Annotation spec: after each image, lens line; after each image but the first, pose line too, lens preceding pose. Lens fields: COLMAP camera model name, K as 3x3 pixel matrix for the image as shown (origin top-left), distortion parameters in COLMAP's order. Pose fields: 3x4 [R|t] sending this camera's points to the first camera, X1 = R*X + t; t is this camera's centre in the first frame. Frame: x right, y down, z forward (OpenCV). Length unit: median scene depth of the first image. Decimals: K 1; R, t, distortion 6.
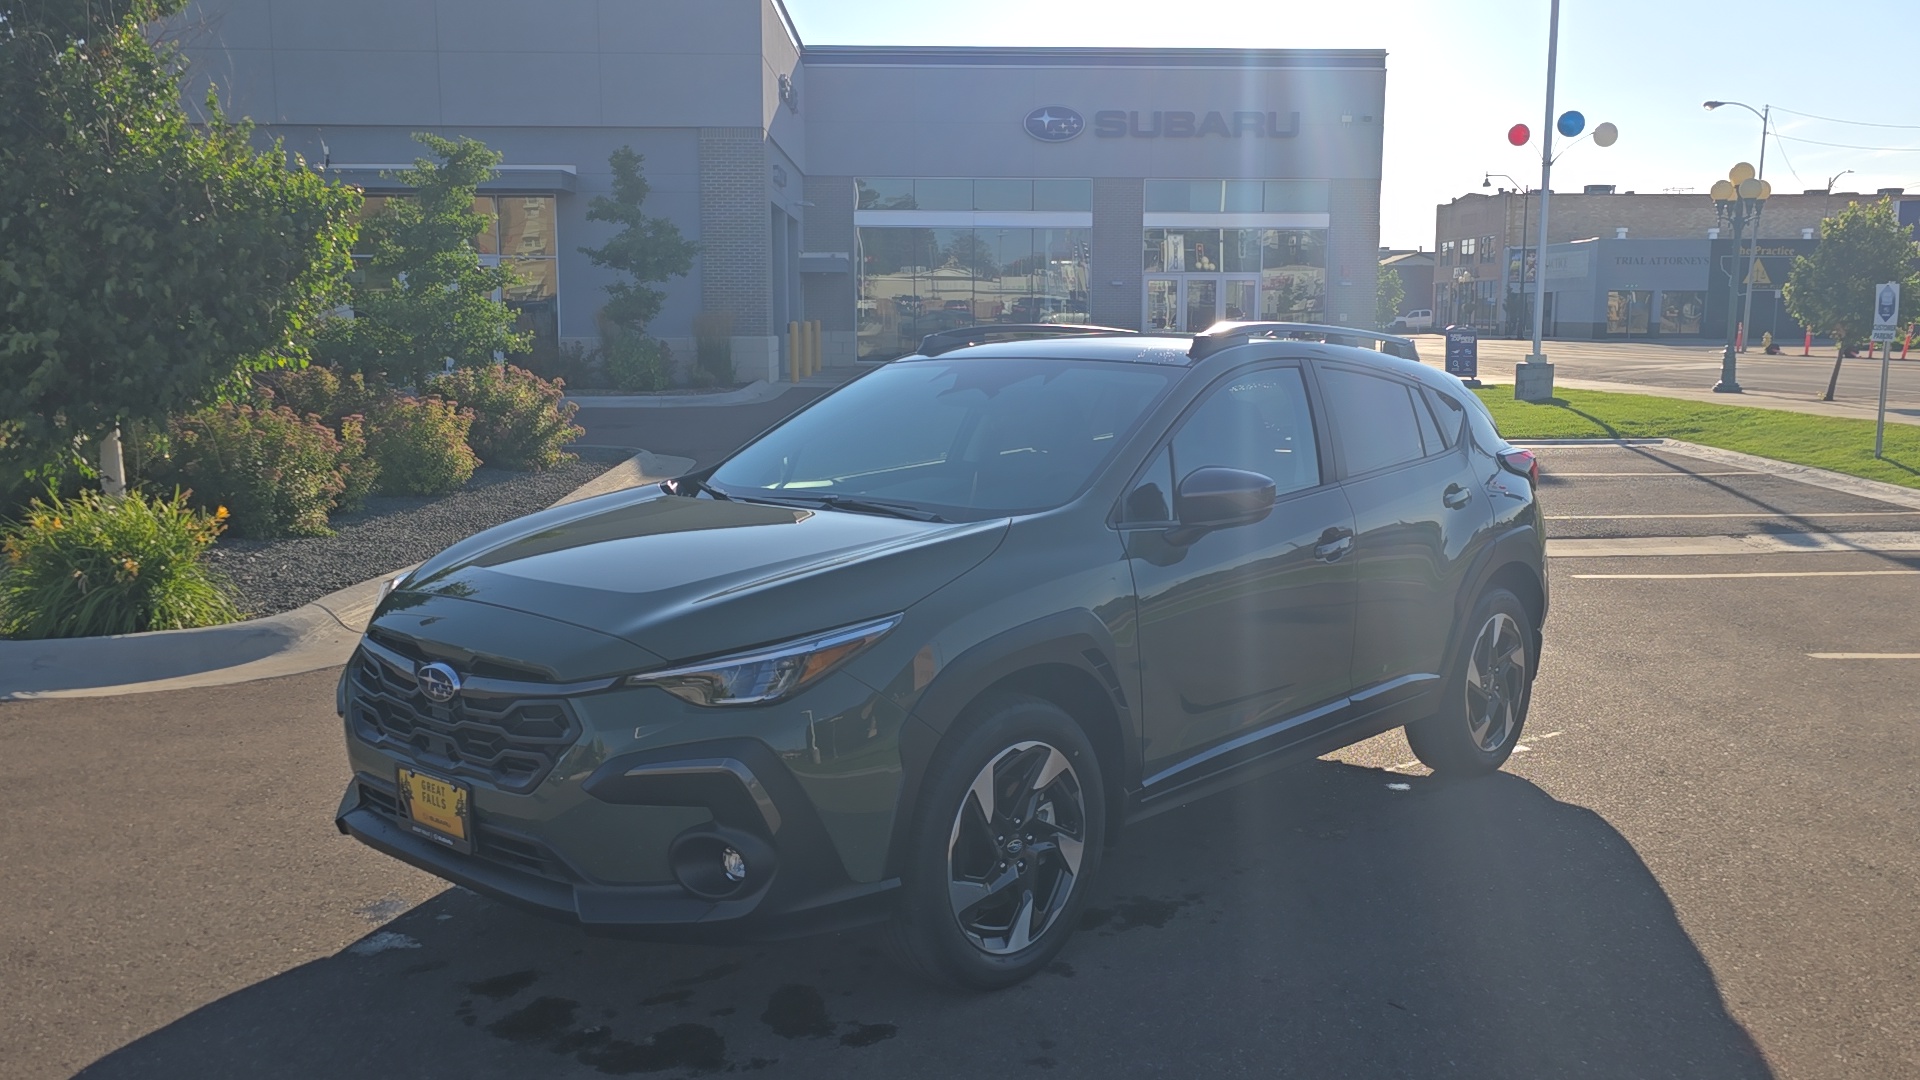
lens RADIAL K [[1595.2, 0, 979.1], [0, 1595.2, 529.1], [0, 0, 1]] dist [-0.000944, 0.003851]
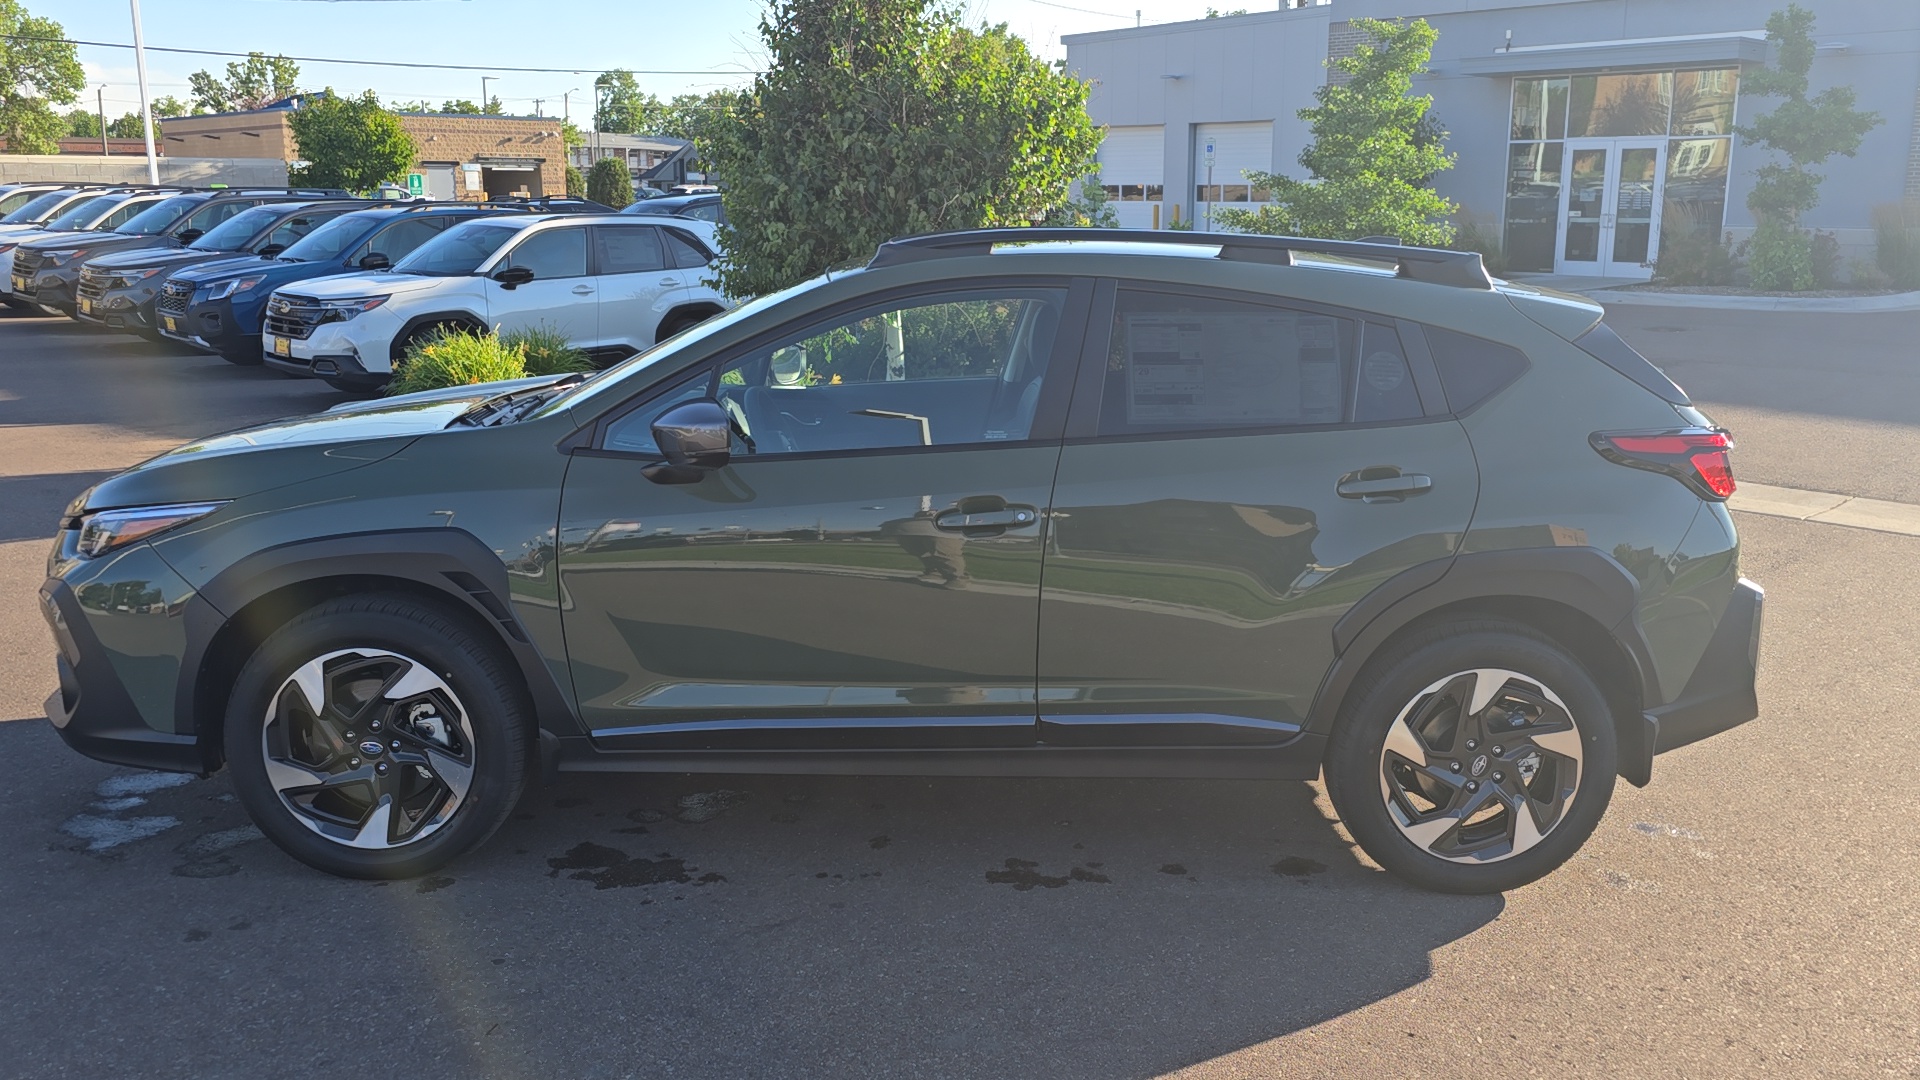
lens RADIAL K [[1595.2, 0, 962.8], [0, 1595.2, 539.6], [0, 0, 1]] dist [-0.000944, 0.003851]
pose [[0.682129, 0.151034, -0.715464, 0.393997], [-0.095916, 0.988464, 0.117217, -0.035362], [0.724914, -0.011333, 0.688746, 0.227949]]
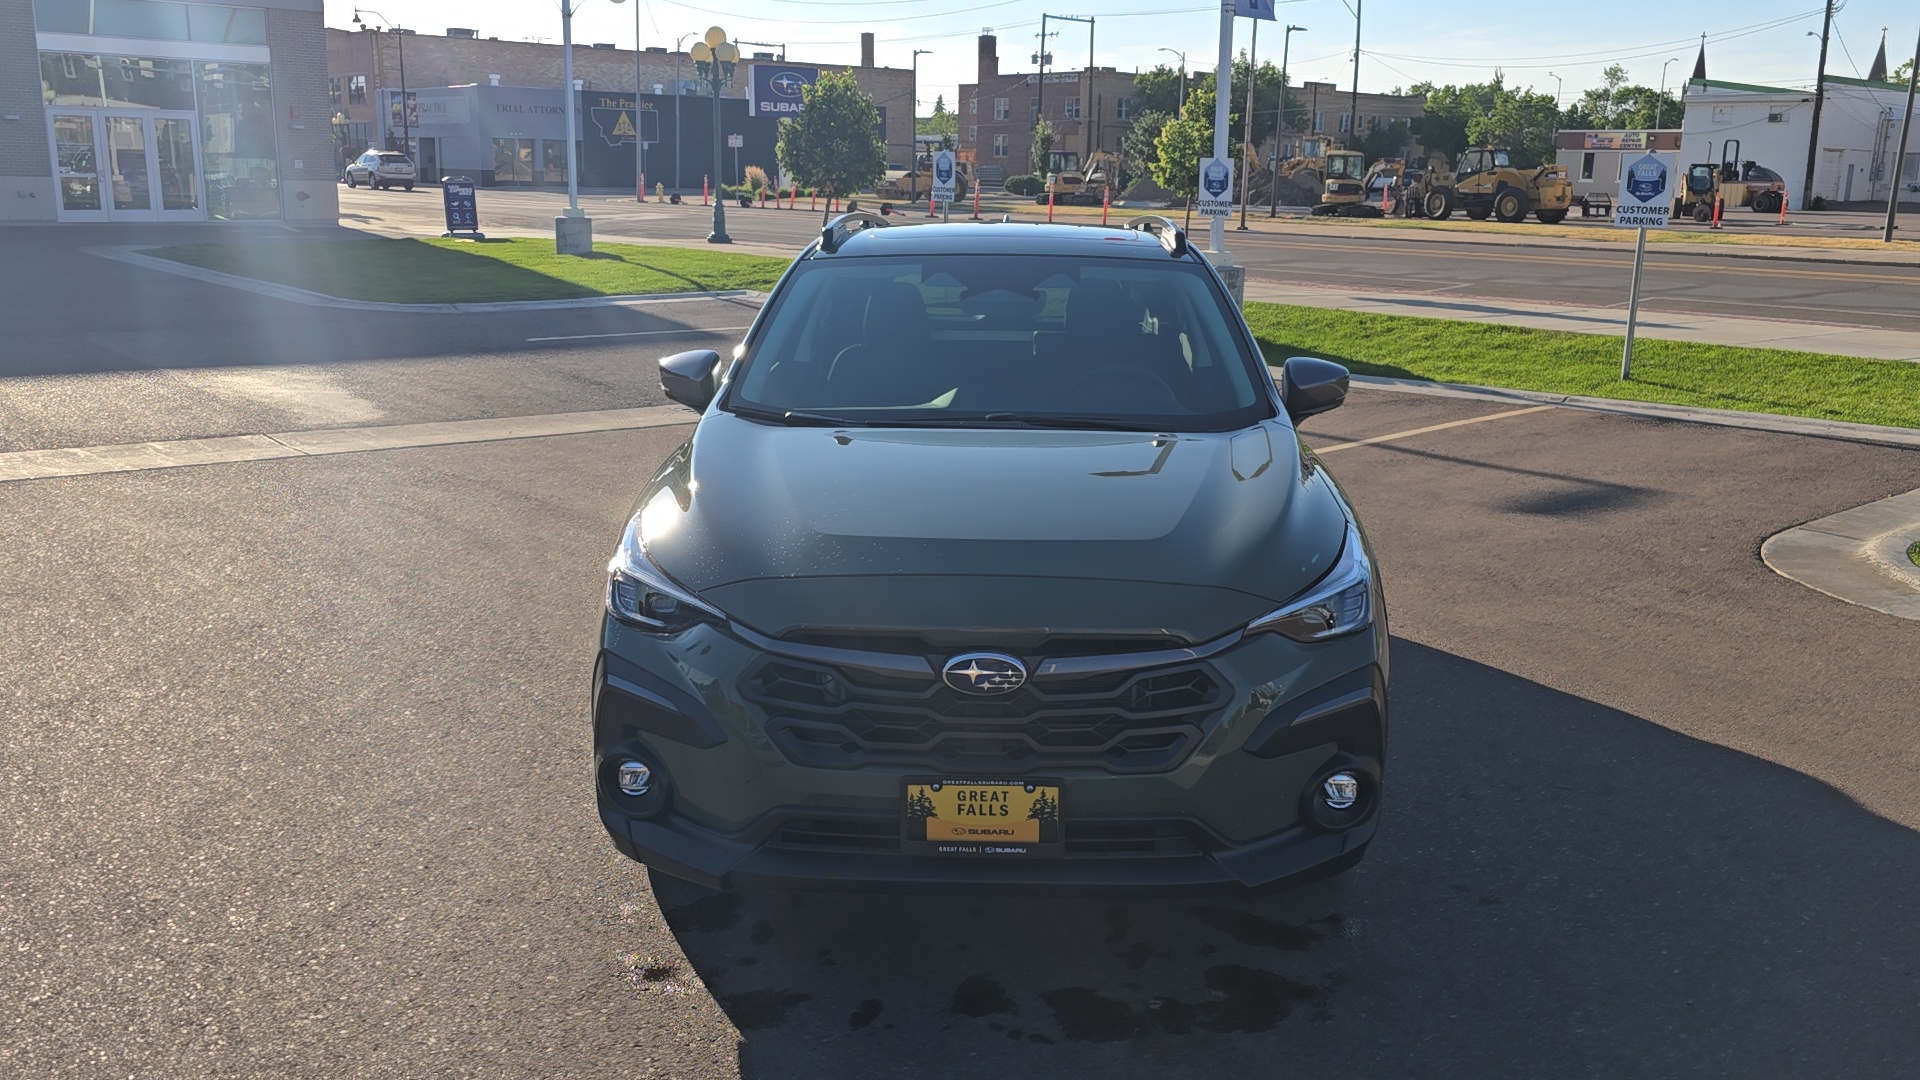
lens RADIAL K [[1595.2, 0, 959.4], [0, 1595.2, 547.8], [0, 0, 1]] dist [-0.000944, 0.003851]
pose [[0.770869, -0.133150, 0.622923, -0.325343], [0.066117, 0.989352, 0.129655, -0.030455], [-0.633554, -0.058761, 0.771464, 0.133325]]
